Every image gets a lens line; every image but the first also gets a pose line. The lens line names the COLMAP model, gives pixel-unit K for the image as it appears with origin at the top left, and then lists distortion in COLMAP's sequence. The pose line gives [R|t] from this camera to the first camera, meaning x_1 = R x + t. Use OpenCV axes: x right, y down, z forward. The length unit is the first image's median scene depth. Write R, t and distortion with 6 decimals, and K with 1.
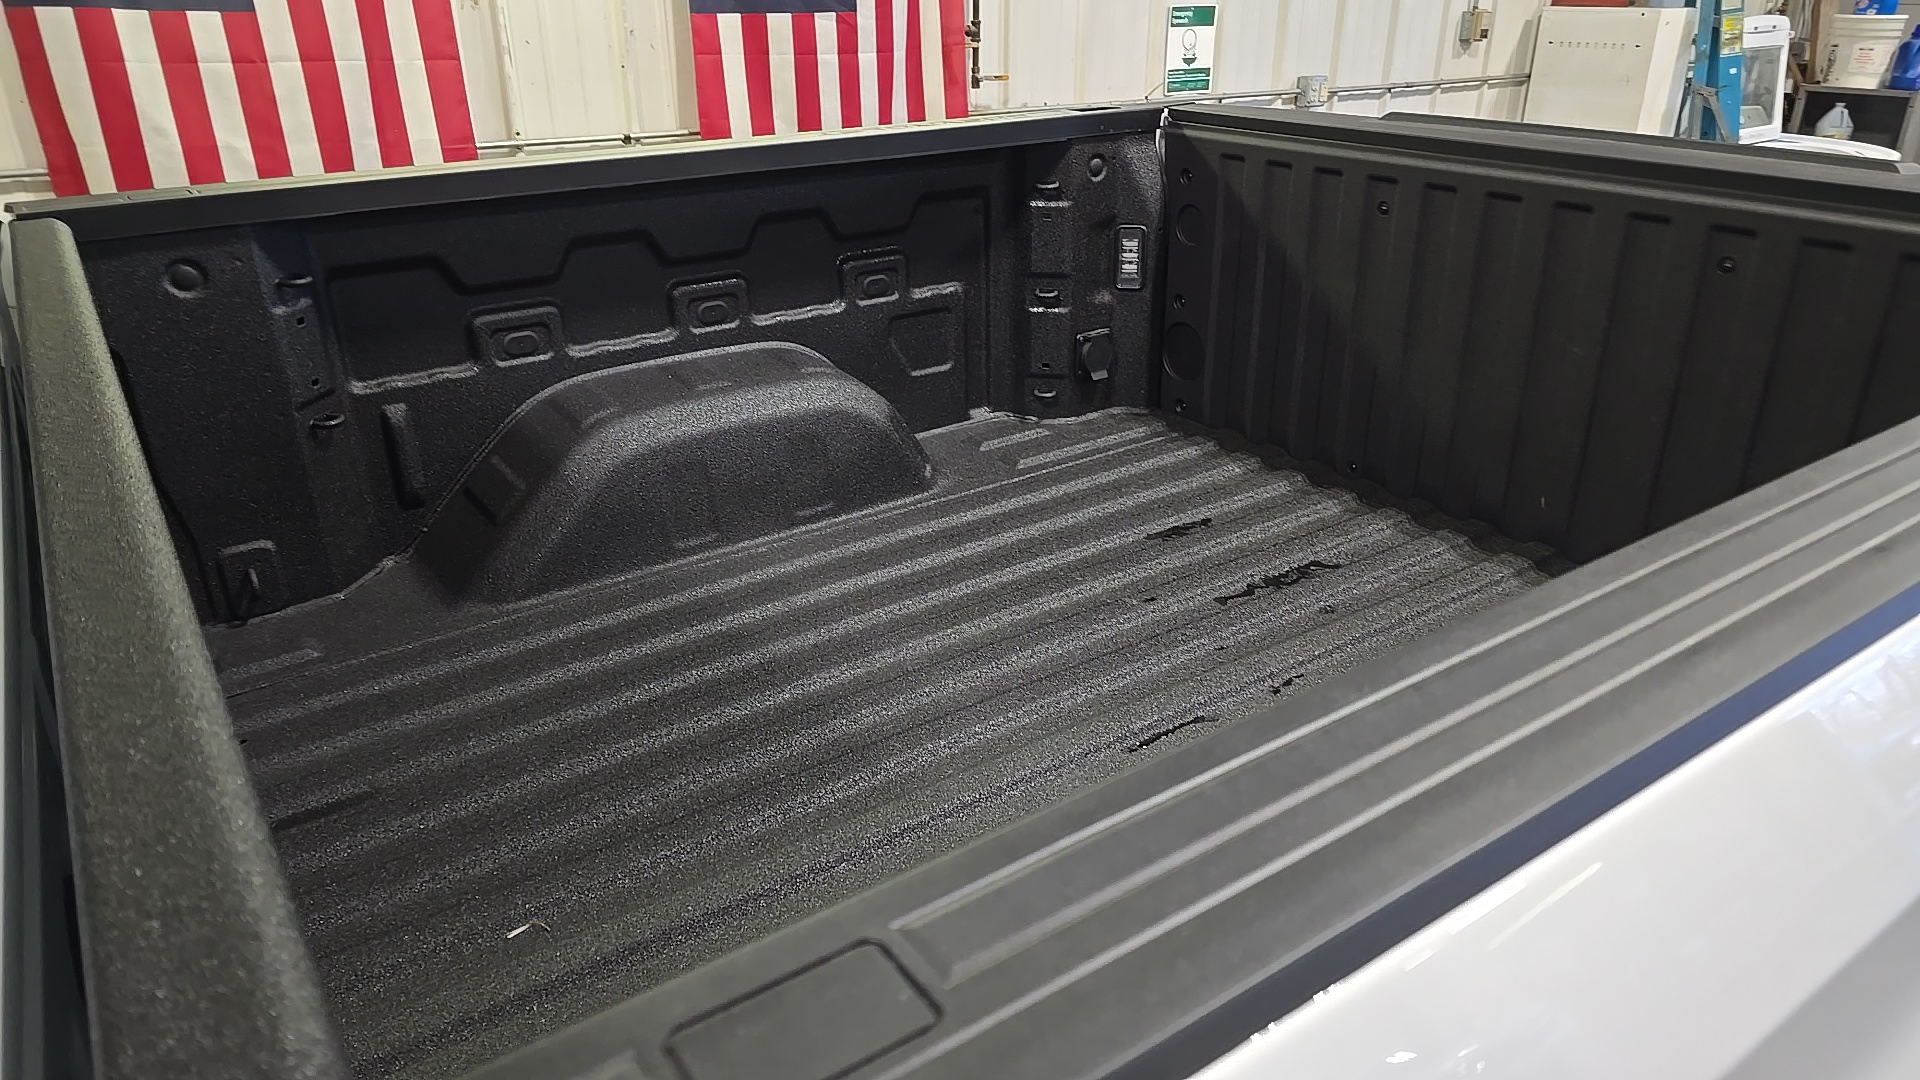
lens RADIAL K [[1267.2, 0, 960.0], [0, 1267.2, 540.0], [0, 0, 1]] dist [-0.000086, -0.001866]
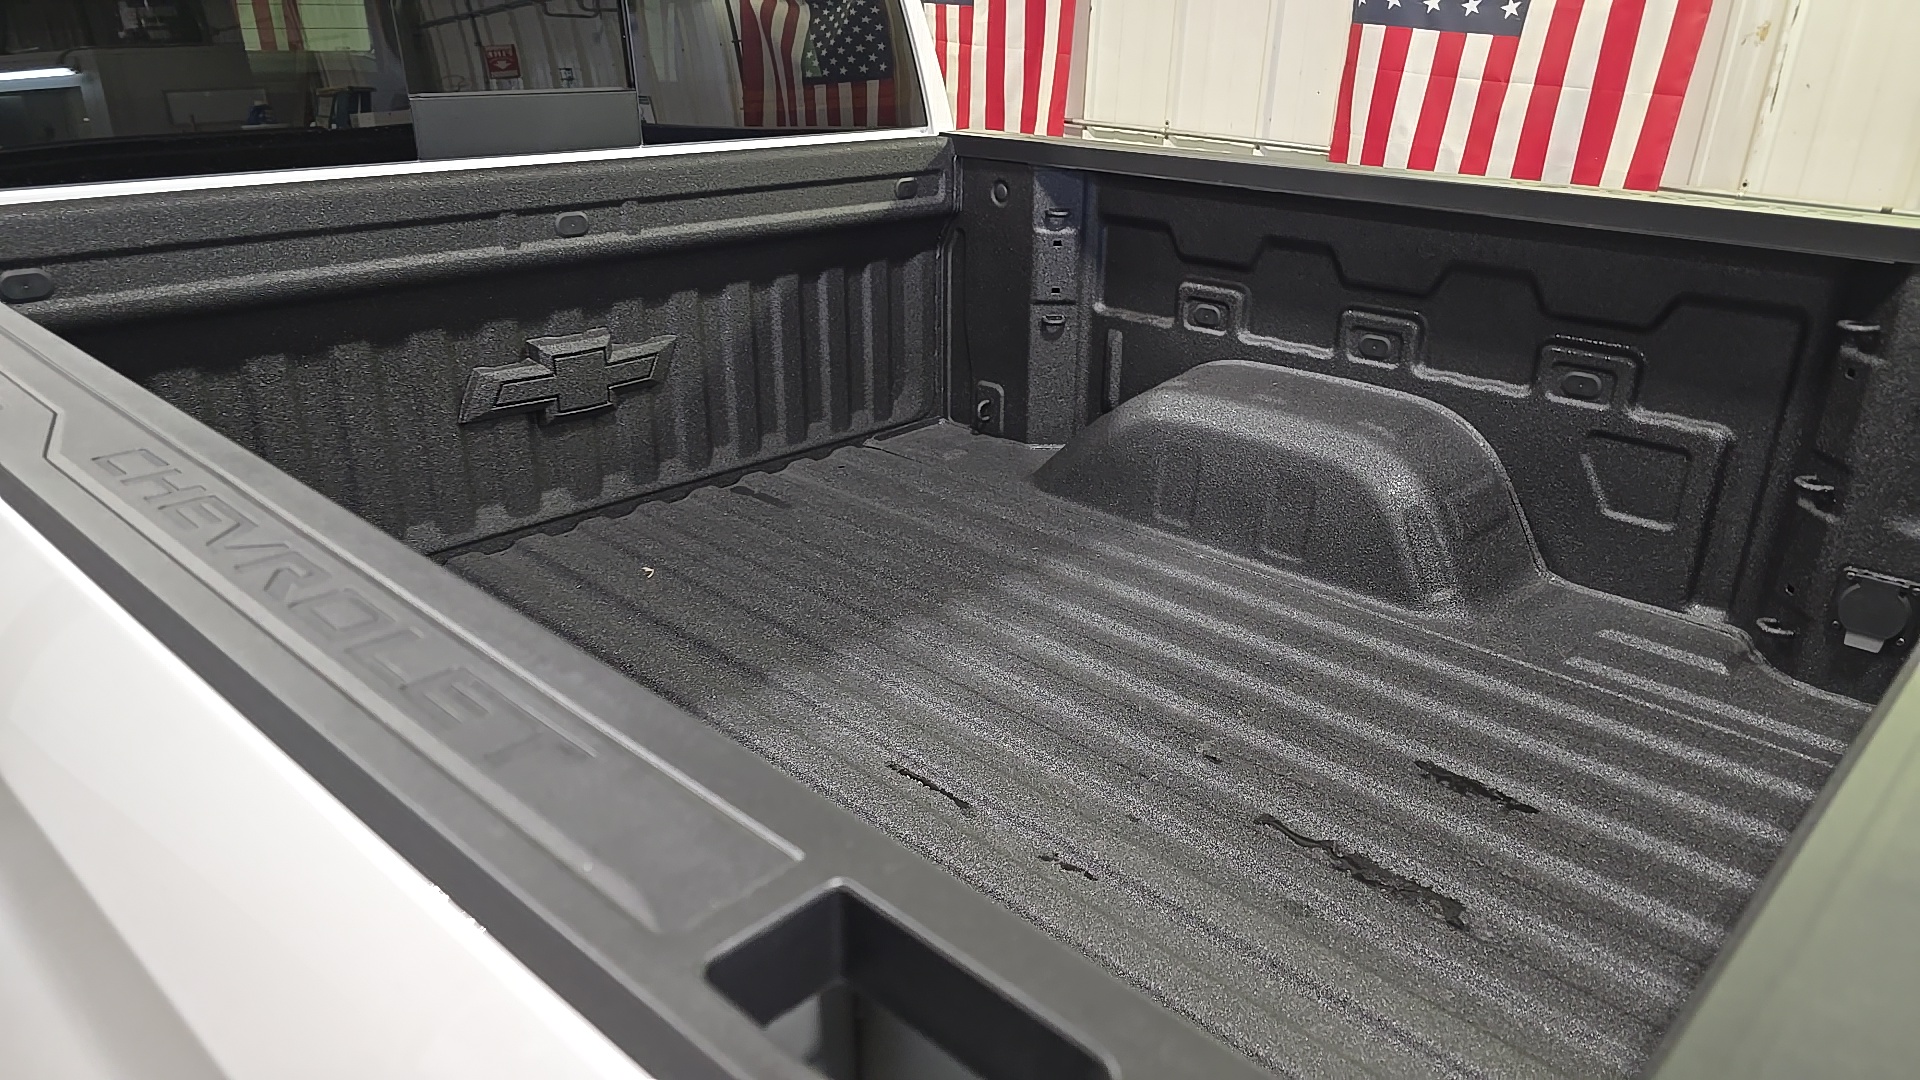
lens RADIAL K [[1279.1, 0, 960.0], [0, 1279.1, 540.0], [0, 0, 1]] dist [0.039333, -0.025663]
pose [[0.191647, 0.391912, -0.899820, 0.684901], [-0.409785, 0.865030, 0.289482, -0.209556], [0.891823, 0.313254, 0.326380, 0.459826]]
